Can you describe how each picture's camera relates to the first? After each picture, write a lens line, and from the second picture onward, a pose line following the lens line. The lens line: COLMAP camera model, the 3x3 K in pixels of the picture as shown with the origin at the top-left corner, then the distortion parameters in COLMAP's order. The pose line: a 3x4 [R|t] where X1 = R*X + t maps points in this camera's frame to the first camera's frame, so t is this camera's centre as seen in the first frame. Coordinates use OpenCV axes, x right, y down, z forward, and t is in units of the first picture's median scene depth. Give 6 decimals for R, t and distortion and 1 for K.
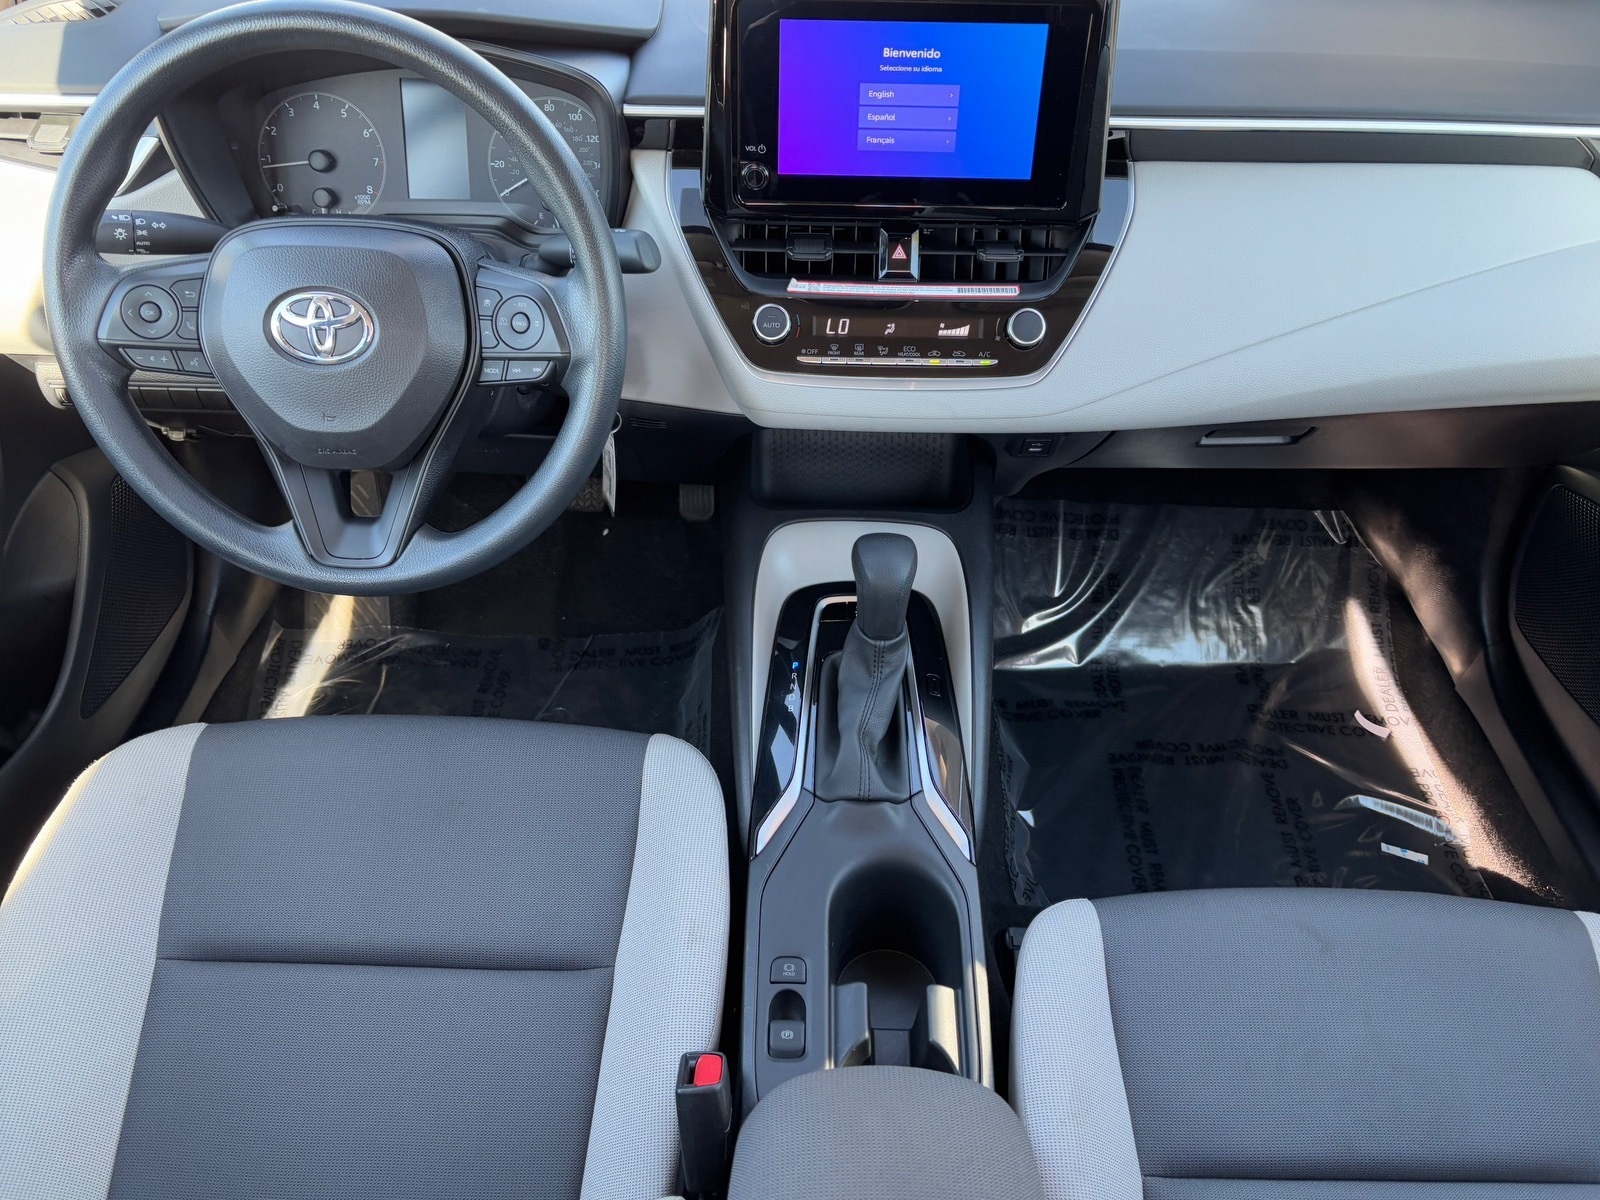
lens RADIAL K [[1277.9, 0, 790.8], [0, 1277.9, 613.1], [0, 0, 1]] dist [0.035634, -0.033366]
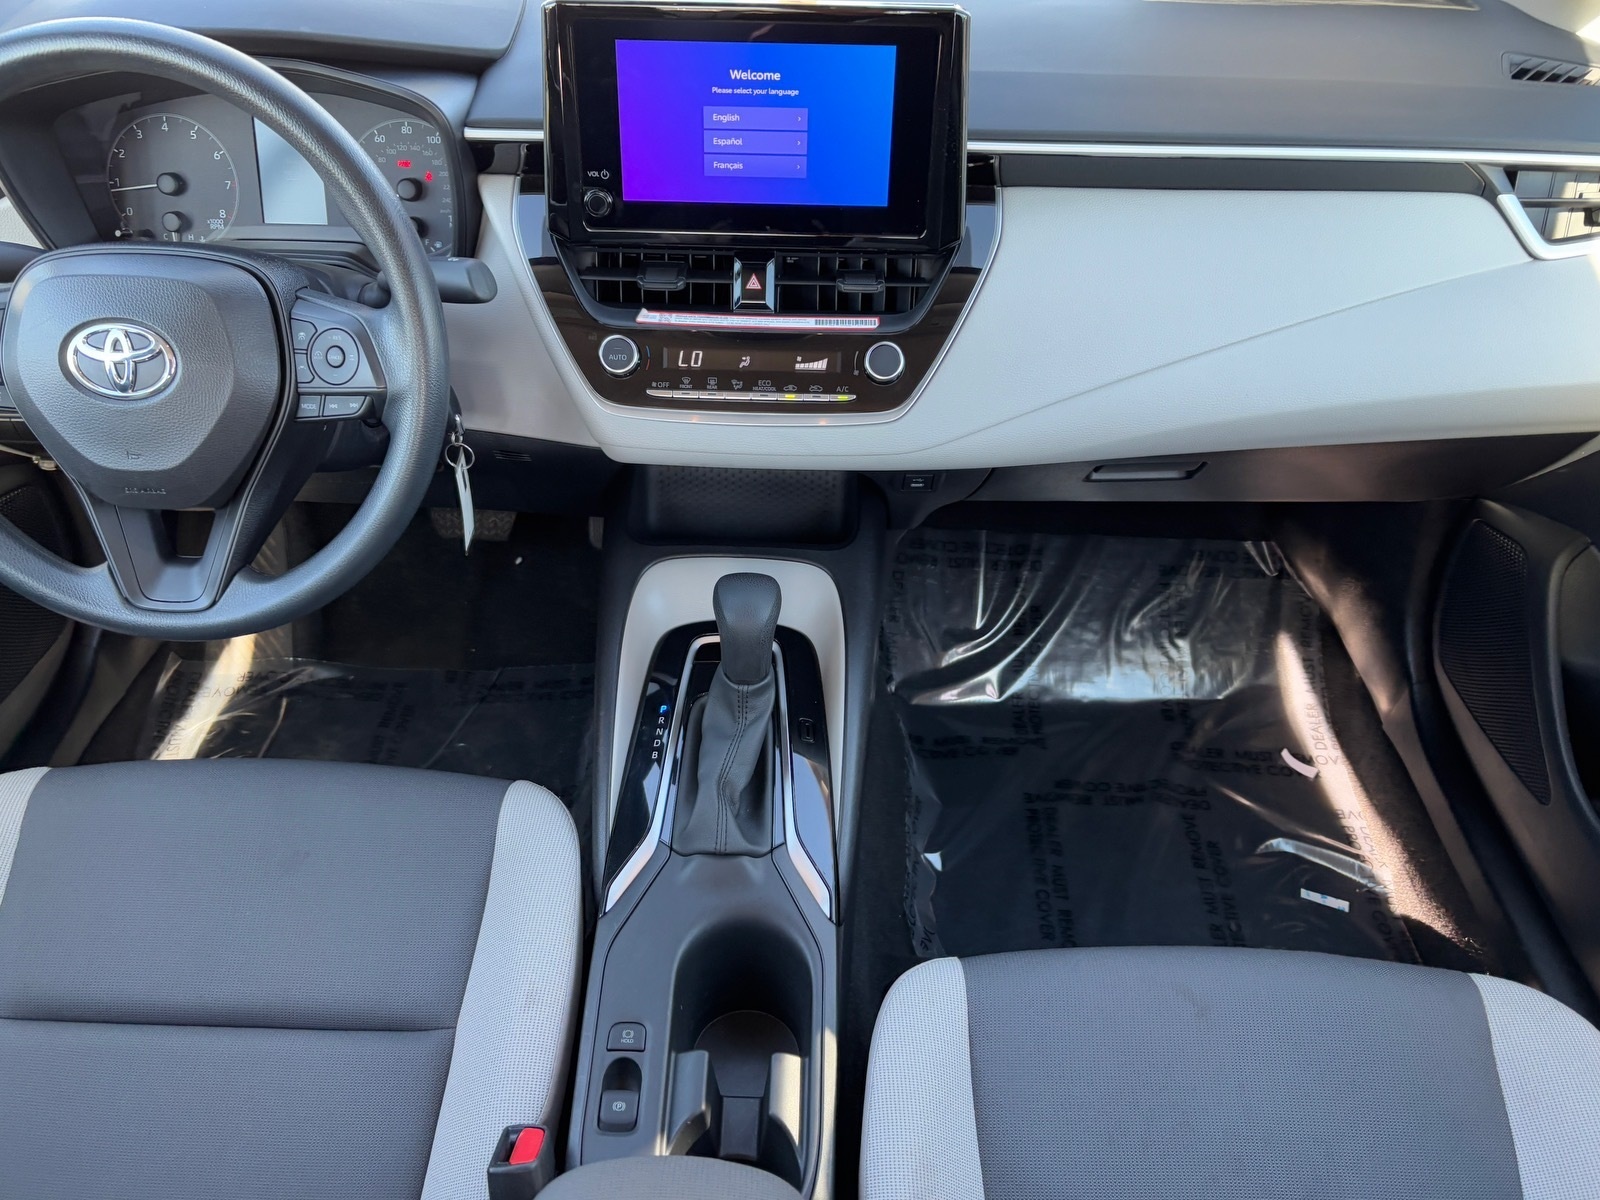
lens RADIAL K [[1277.9, 0, 789.4], [0, 1277.9, 616.0], [0, 0, 1]] dist [0.035634, -0.033366]
pose [[0.999972, 0.002763, -0.007000, 0.118089], [-0.002822, 0.999960, -0.008457, -0.023972], [0.006977, 0.008477, 0.999940, 0.046065]]
